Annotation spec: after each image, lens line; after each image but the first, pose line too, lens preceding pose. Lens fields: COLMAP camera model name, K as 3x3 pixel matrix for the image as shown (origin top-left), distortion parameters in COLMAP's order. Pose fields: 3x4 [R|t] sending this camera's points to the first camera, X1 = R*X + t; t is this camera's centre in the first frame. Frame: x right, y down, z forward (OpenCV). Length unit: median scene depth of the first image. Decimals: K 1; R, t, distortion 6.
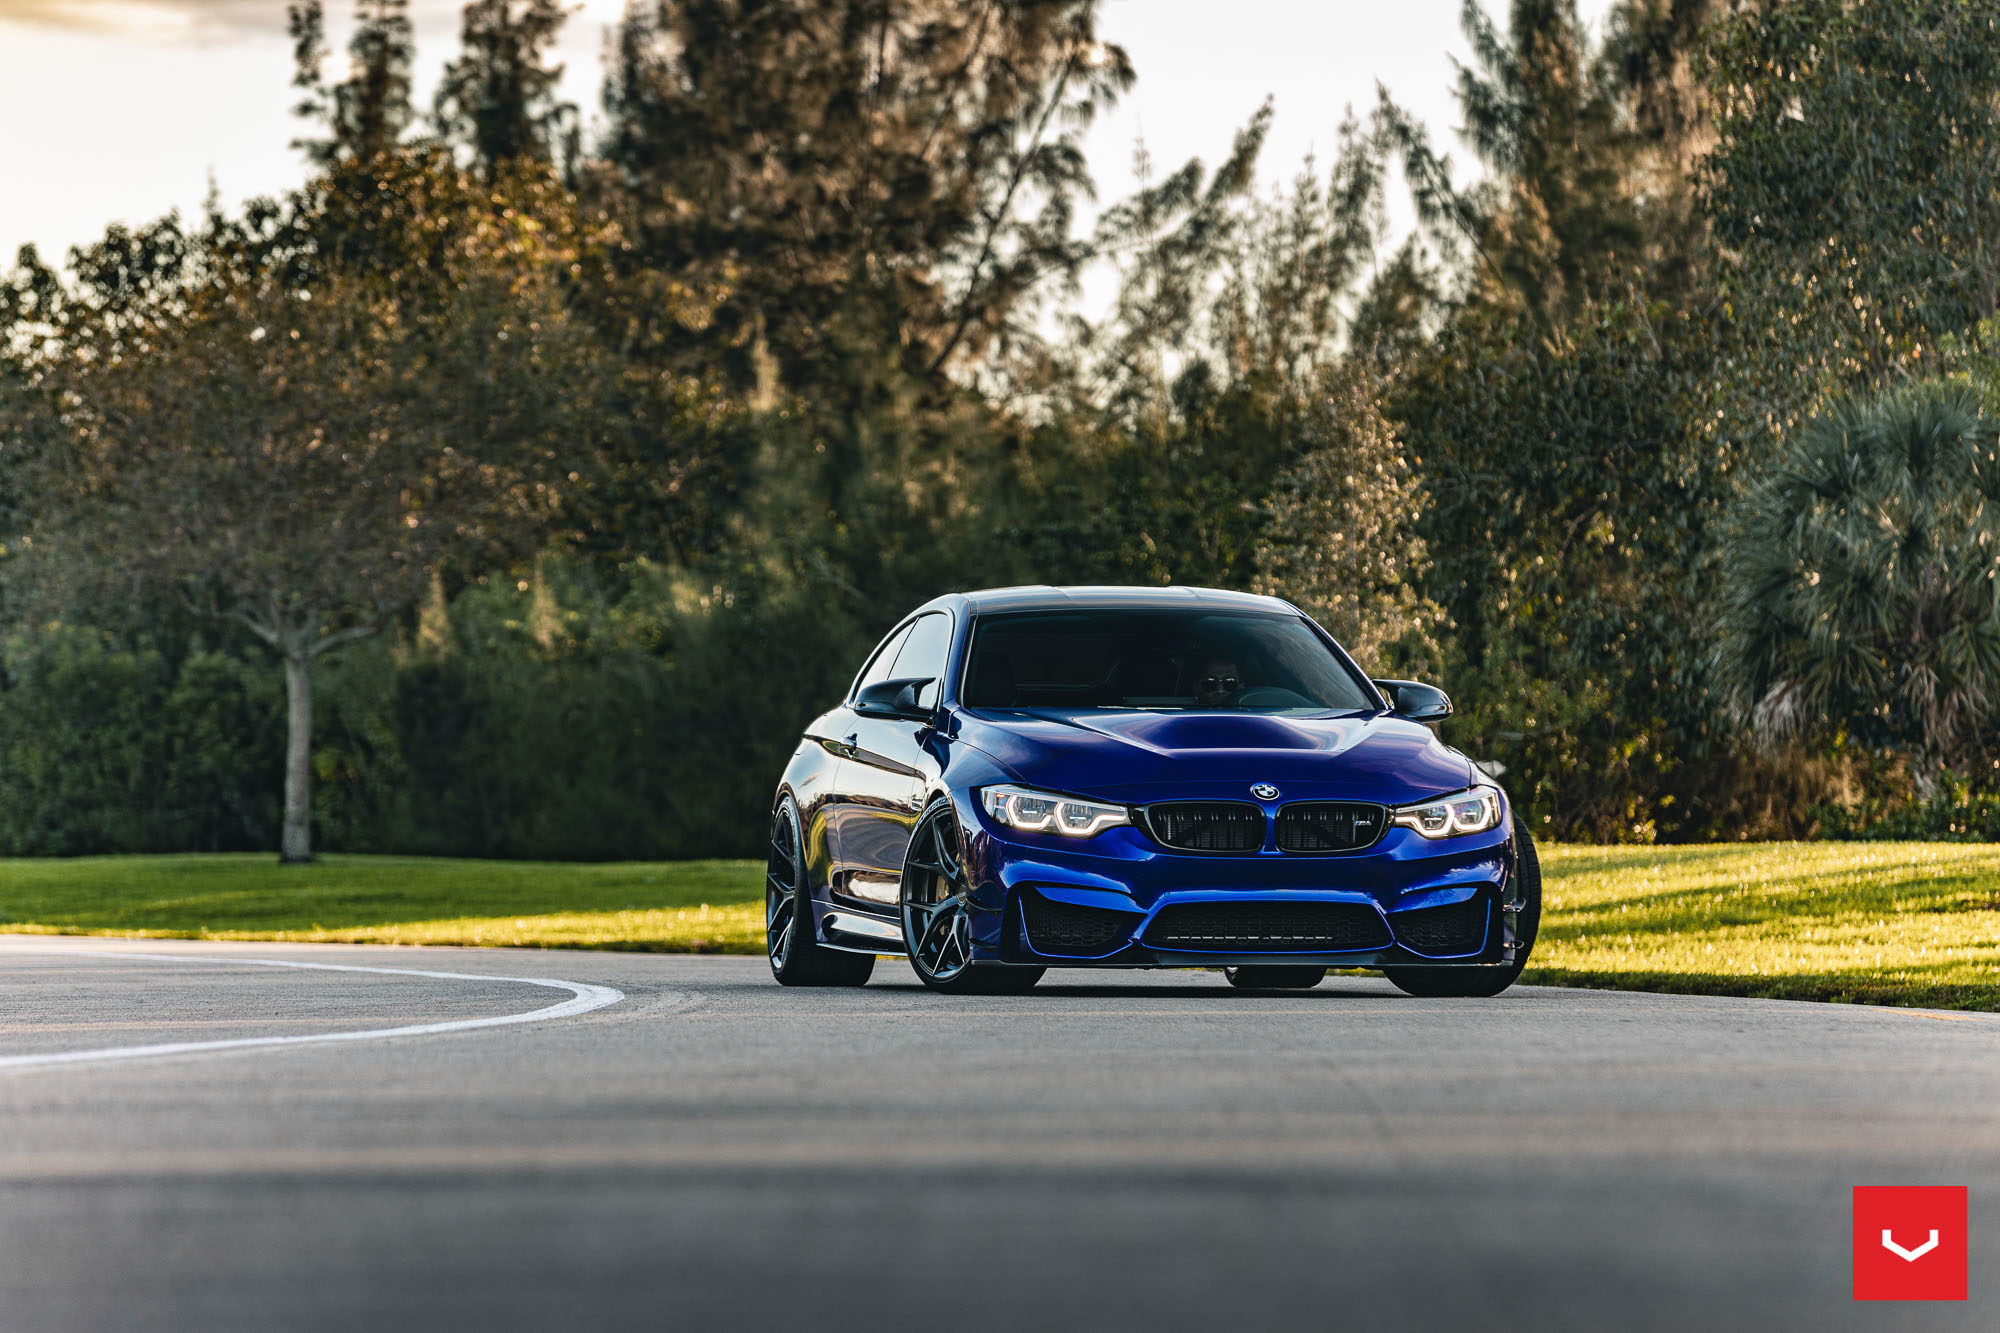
lens RADIAL K [[11581.8, 0, 1012.0], [0, 11581.8, 674.5], [0, 0, 1]] dist [2.000717, 0.000000]
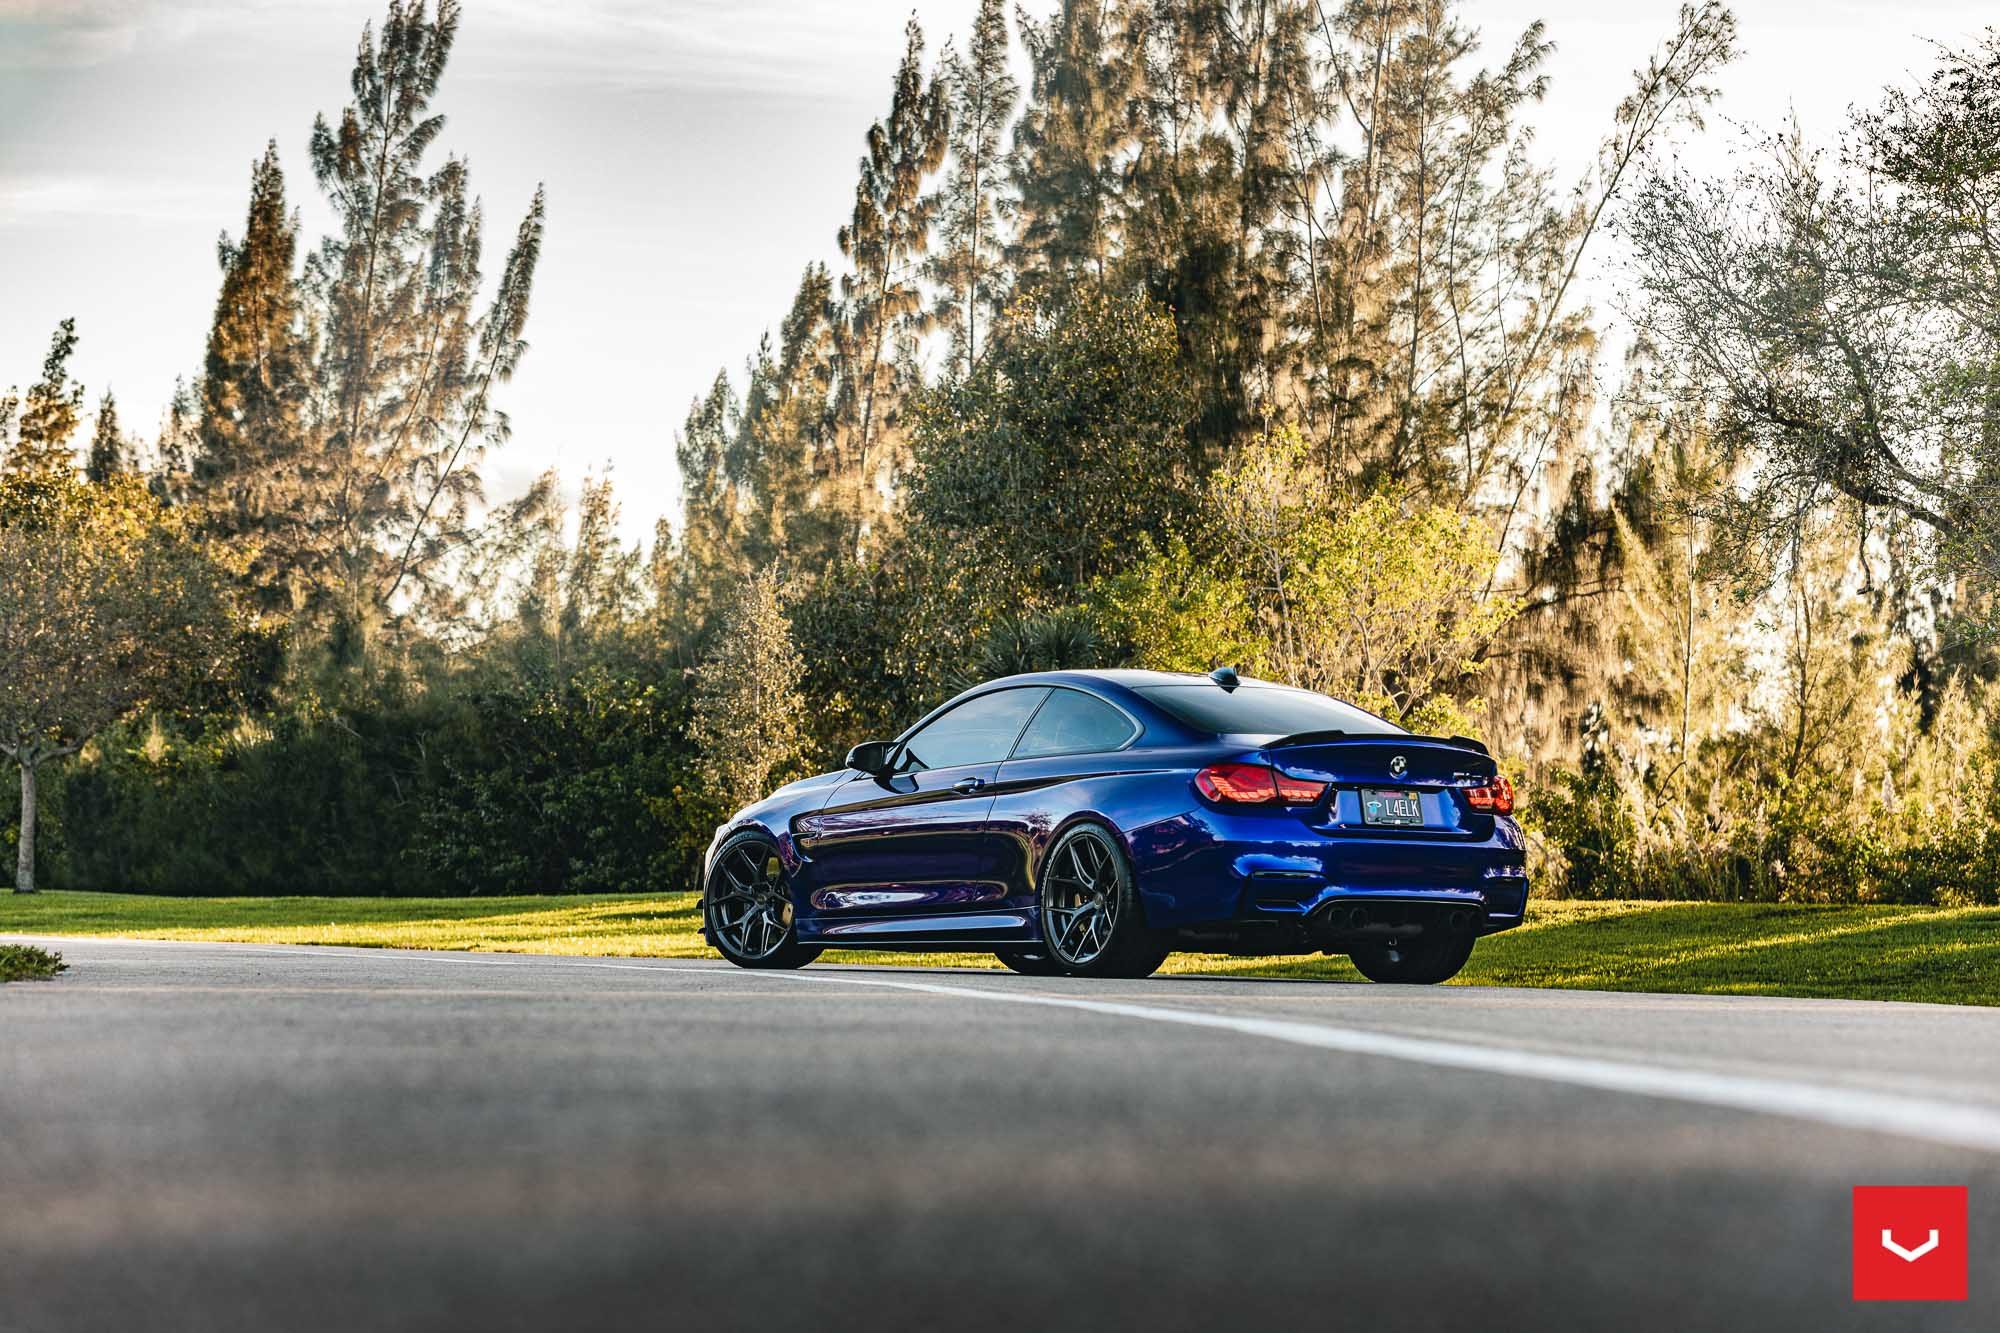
lens RADIAL K [[6018.6, 0, 1084.5], [0, 6018.6, 632.1], [0, 0, 1]] dist [0.173262, 0.000000]
pose [[0.989148, 0.021887, 0.145282, -0.038612], [-0.017307, 0.999315, -0.032712, 0.004948], [-0.145898, 0.029843, 0.988849, 0.158716]]
